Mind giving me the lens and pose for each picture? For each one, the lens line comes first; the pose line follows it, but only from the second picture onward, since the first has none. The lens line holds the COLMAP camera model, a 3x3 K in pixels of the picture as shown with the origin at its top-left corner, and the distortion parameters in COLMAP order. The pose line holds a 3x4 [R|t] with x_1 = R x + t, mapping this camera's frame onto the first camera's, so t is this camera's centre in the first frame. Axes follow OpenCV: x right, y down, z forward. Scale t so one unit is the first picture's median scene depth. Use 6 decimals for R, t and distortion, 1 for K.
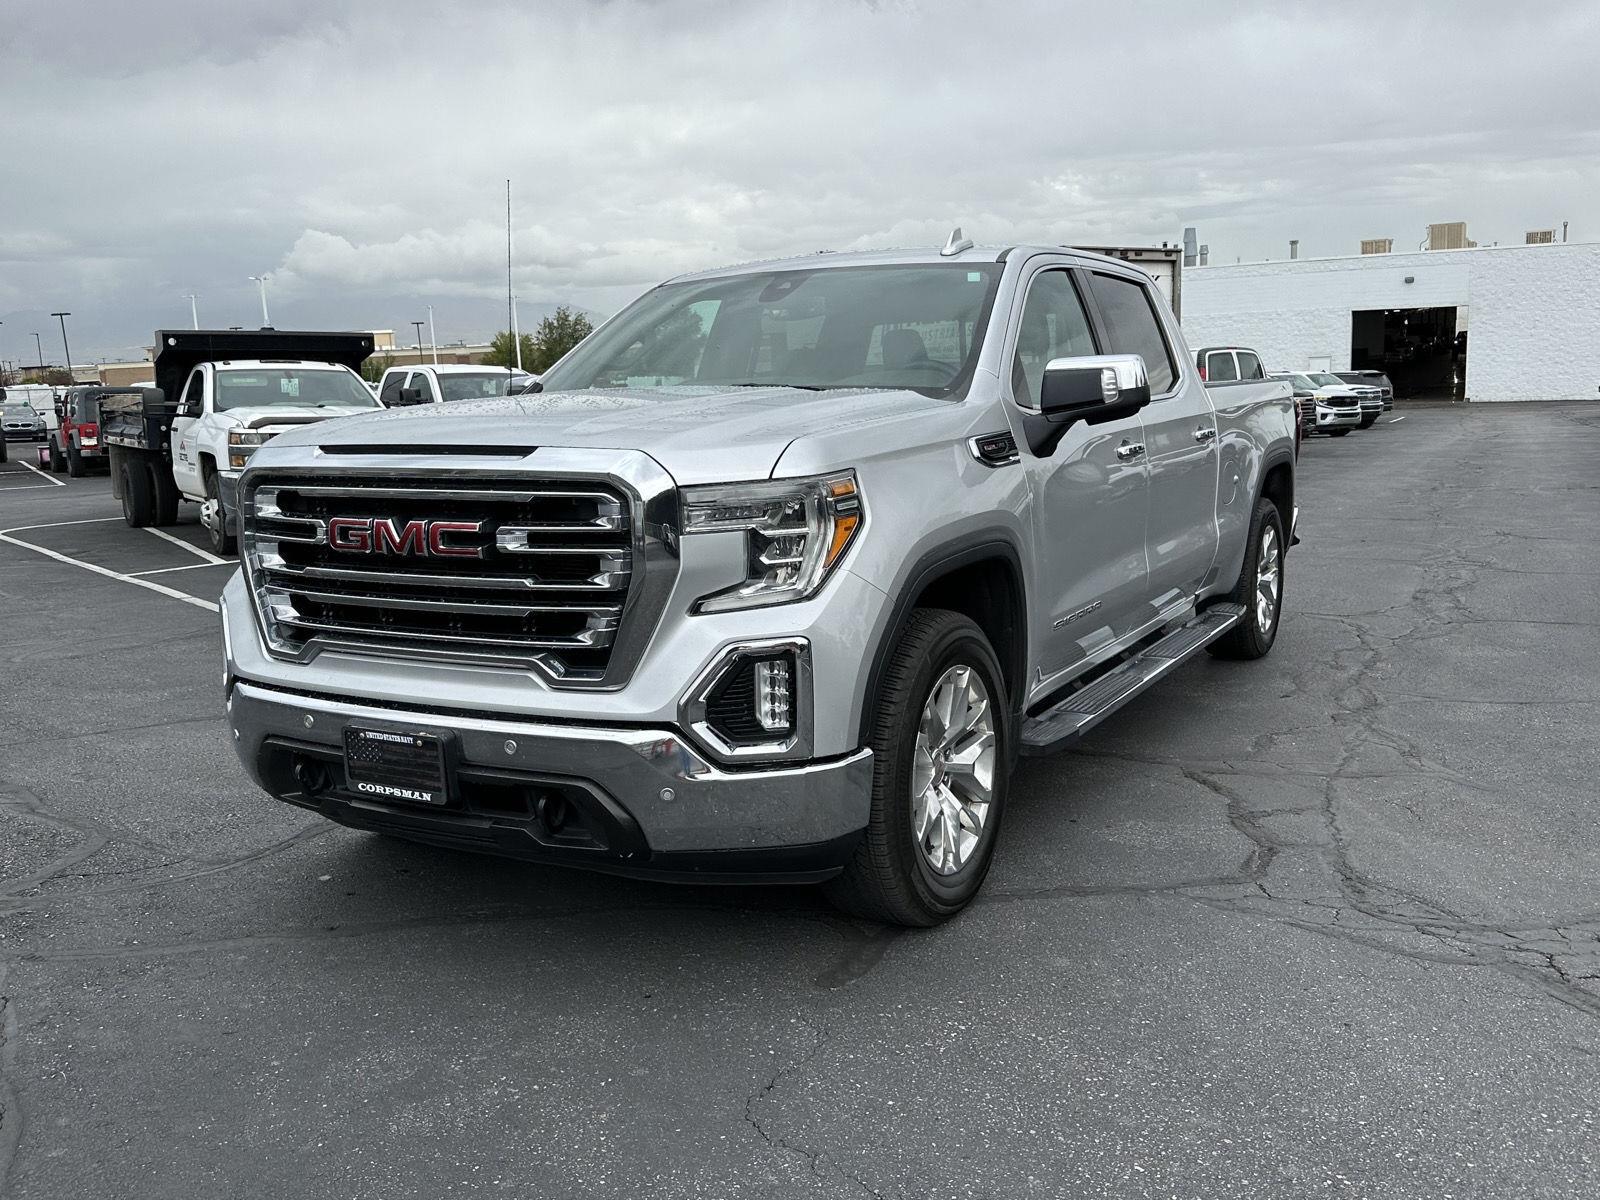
lens RADIAL K [[1378.3, 0, 809.1], [0, 1378.3, 604.9], [0, 0, 1]] dist [0.161555, -0.329657]
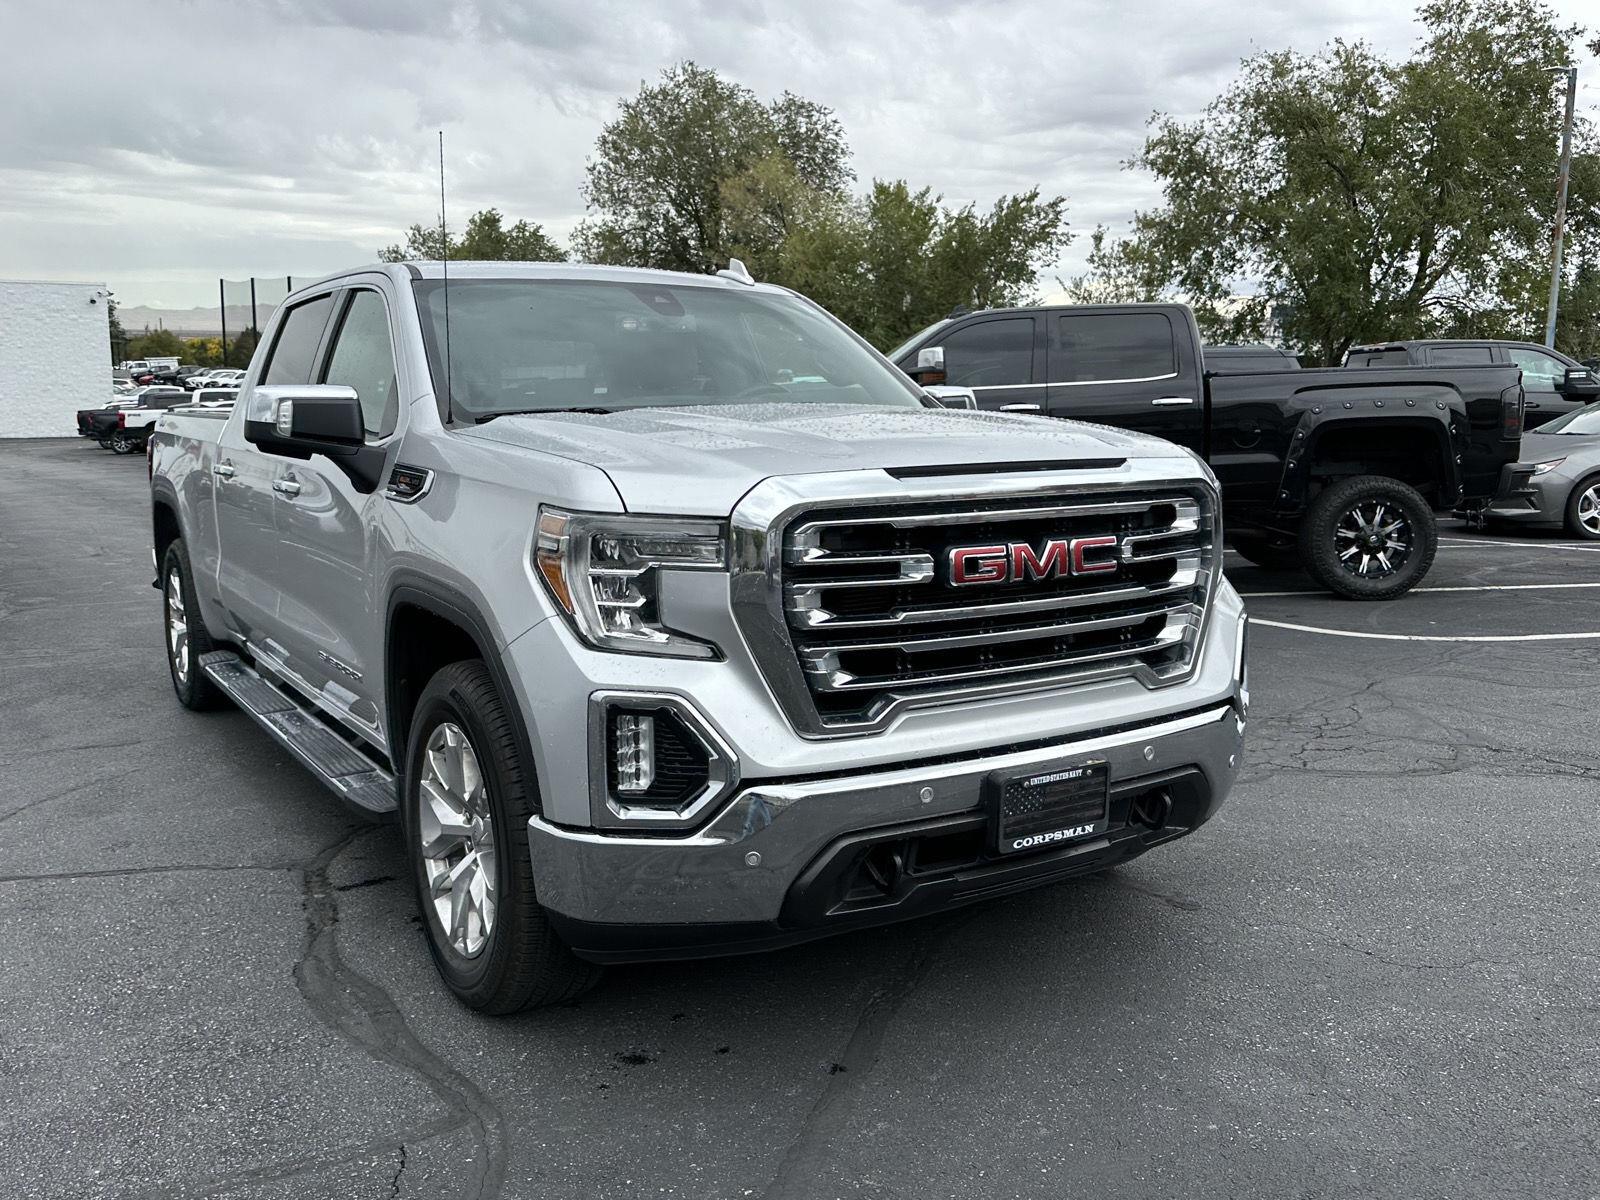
lens RADIAL K [[1380.0, 0, 808.2], [0, 1380.0, 585.9], [0, 0, 1]] dist [0.157245, -0.316062]
pose [[0.476466, -0.095132, 0.874031, -1.084575], [0.131074, 0.990705, 0.036378, -0.078981], [-0.869367, 0.097229, 0.484507, 0.635546]]
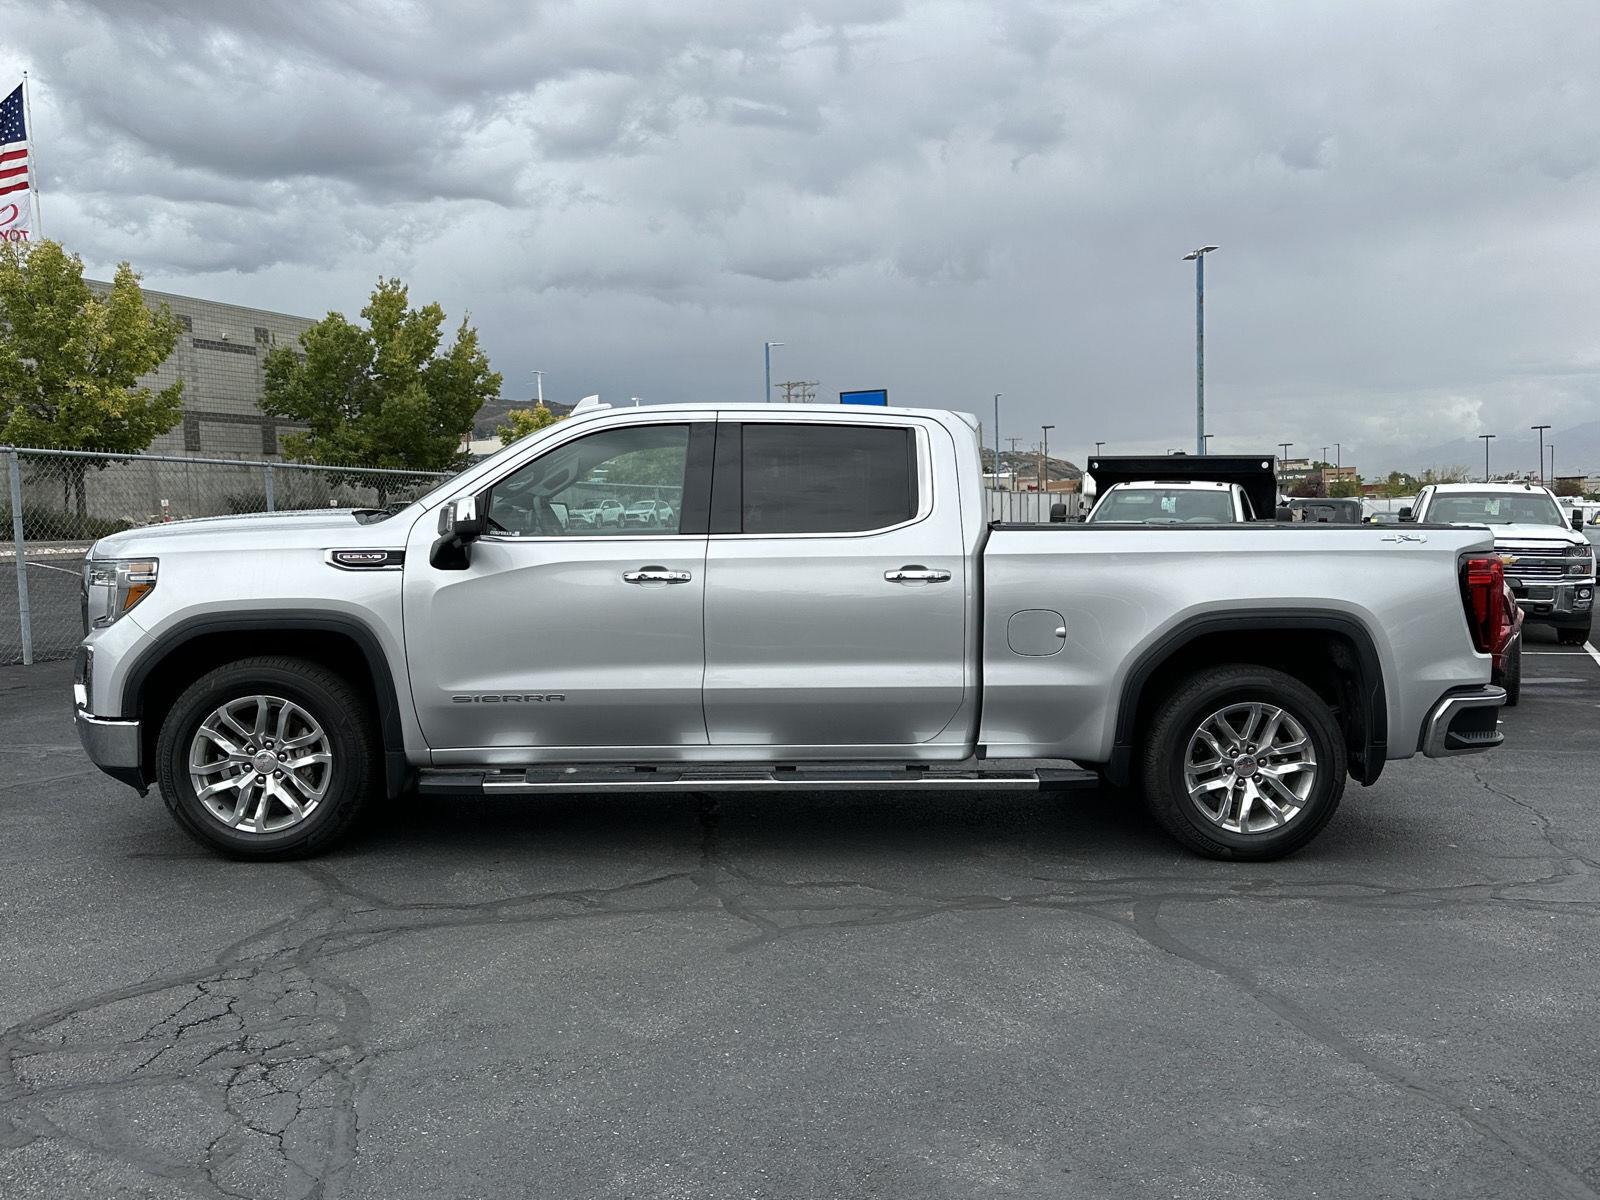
lens RADIAL K [[1378.3, 0, 809.1], [0, 1378.3, 604.9], [0, 0, 1]] dist [0.161555, -0.329657]
pose [[0.531470, 0.086735, -0.842625, 1.765628], [-0.151405, 0.988452, 0.006249, -0.159355], [0.833436, 0.124257, 0.538464, 0.679458]]
